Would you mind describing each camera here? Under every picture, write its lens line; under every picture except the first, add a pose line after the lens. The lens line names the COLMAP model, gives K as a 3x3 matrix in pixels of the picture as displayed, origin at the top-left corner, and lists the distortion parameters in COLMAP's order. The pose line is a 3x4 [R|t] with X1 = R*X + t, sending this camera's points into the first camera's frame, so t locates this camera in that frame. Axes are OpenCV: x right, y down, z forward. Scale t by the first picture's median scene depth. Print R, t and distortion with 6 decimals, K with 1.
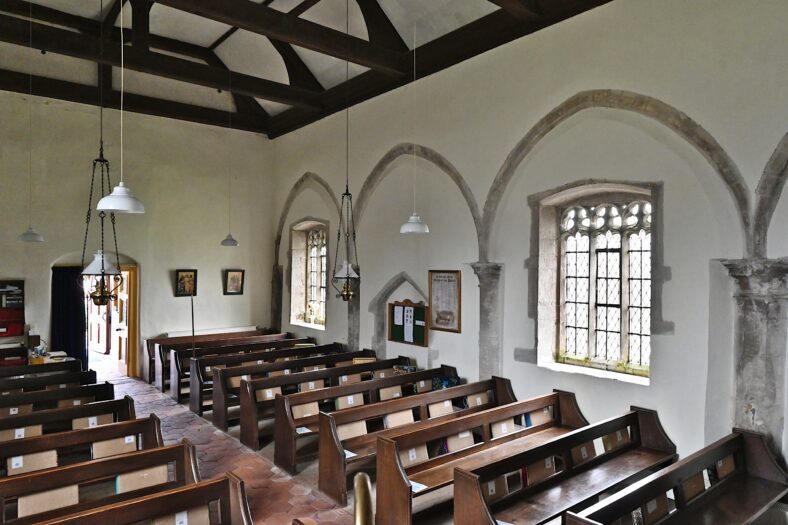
lens RADIAL K [[543.2, 0, 399.3], [0, 543.2, 267.0], [0, 0, 1]] dist [-0.010760, 0.006045]
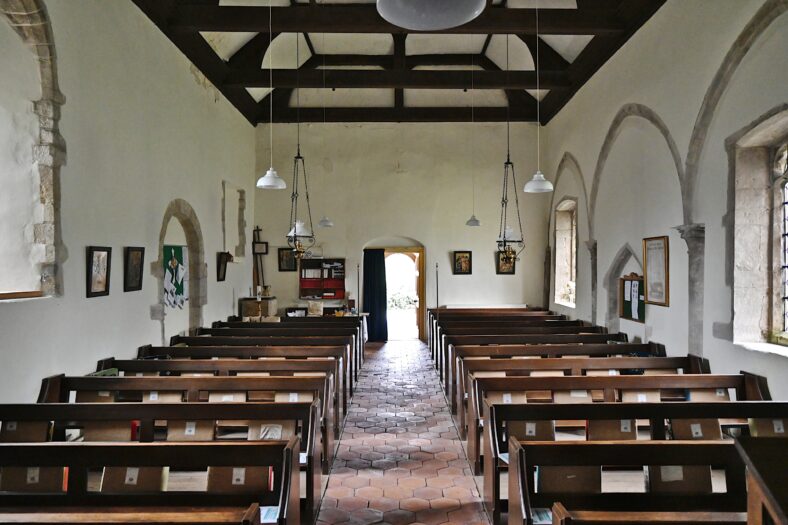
lens RADIAL K [[543.2, 0, 394.8], [0, 543.2, 265.6], [0, 0, 1]] dist [-0.010760, 0.006045]
pose [[0.765887, -0.005215, -0.642955, 0.302476], [0.002586, 0.999984, -0.005031, 0.051982], [0.642970, 0.002191, 0.765888, 0.033080]]
